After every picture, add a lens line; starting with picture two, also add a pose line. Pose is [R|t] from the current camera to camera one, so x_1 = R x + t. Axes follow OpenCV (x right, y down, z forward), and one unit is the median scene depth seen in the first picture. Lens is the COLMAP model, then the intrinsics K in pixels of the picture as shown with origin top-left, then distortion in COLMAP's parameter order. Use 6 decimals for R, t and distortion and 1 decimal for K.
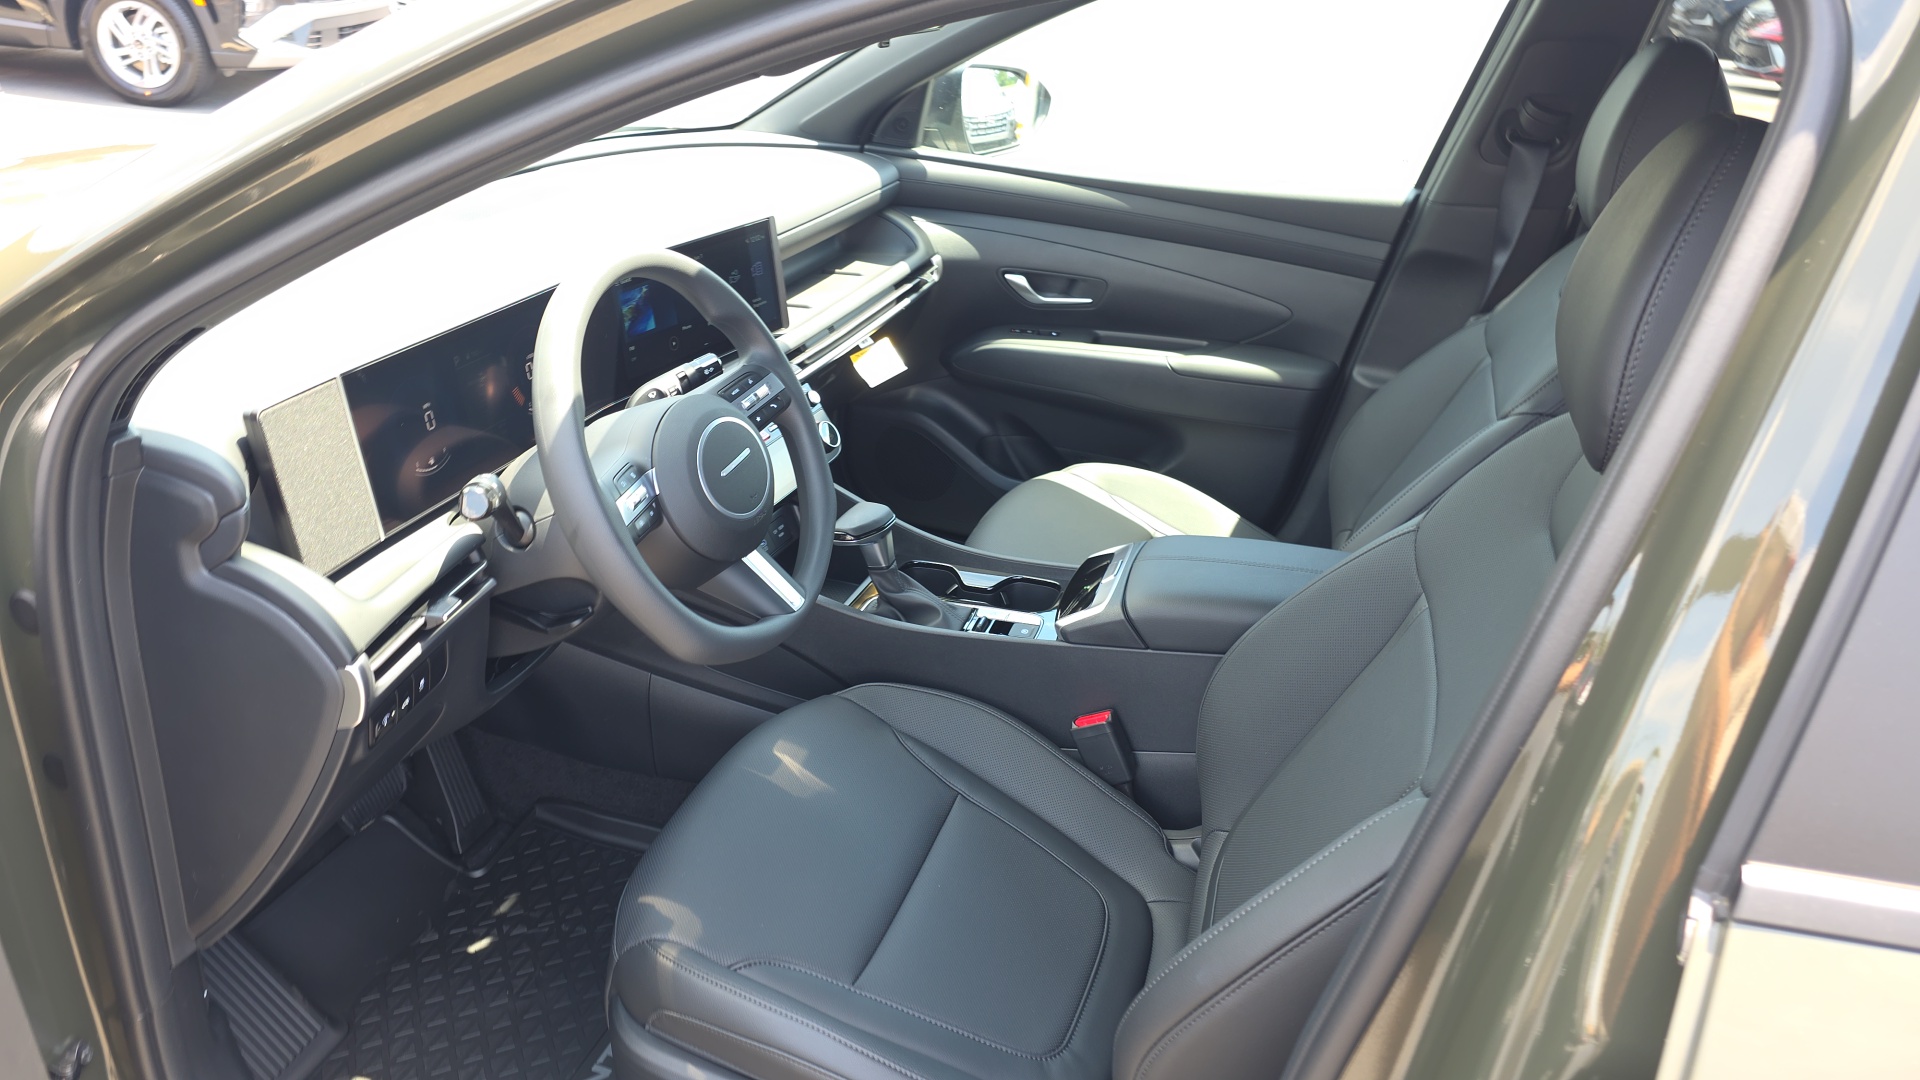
lens RADIAL K [[1299.6, 0, 929.0], [0, 1299.6, 498.9], [0, 0, 1]] dist [0.063873, -0.071117]
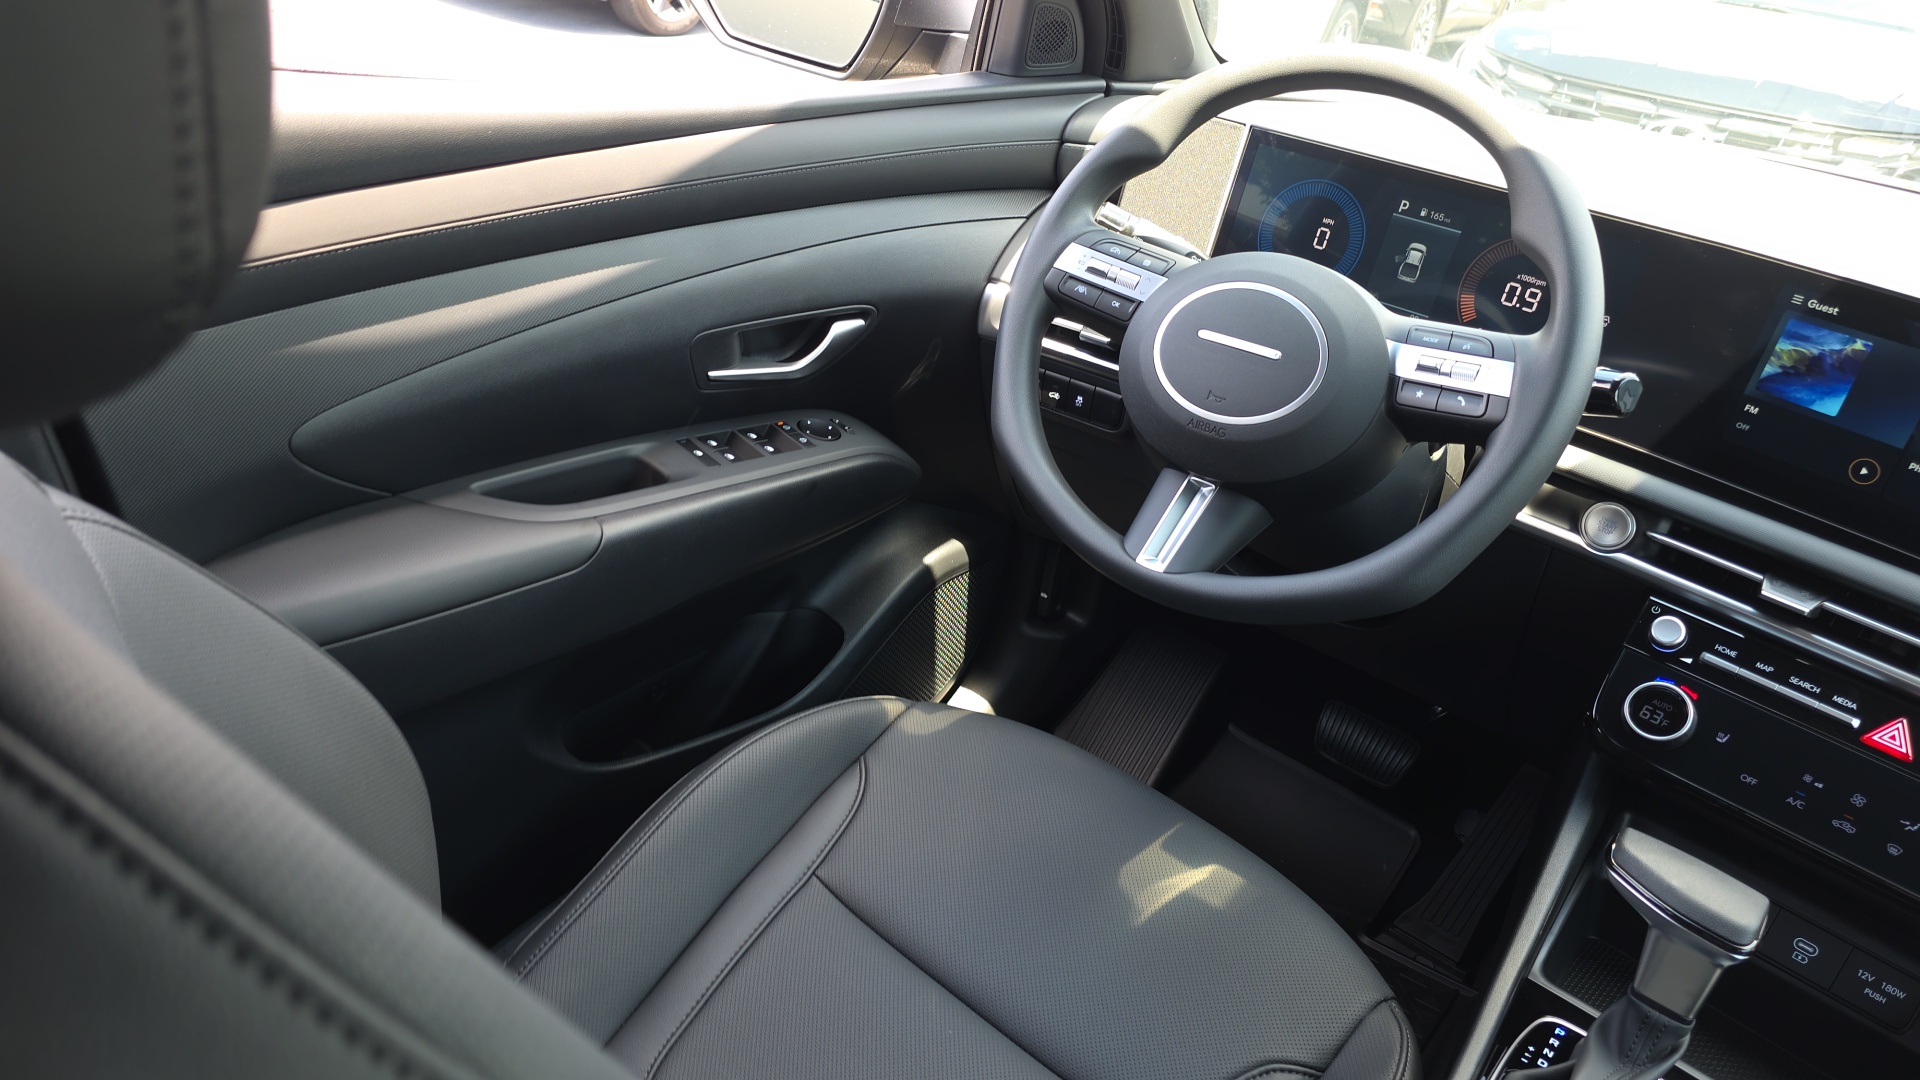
lens RADIAL K [[1299.6, 0, 934.8], [0, 1299.6, 517.8], [0, 0, 1]] dist [0.063873, -0.071117]
pose [[-0.362529, 0.319941, -0.875334, 0.308086], [-0.528586, 0.702962, 0.475858, -0.116906], [0.767574, 0.635202, -0.085727, 0.550983]]
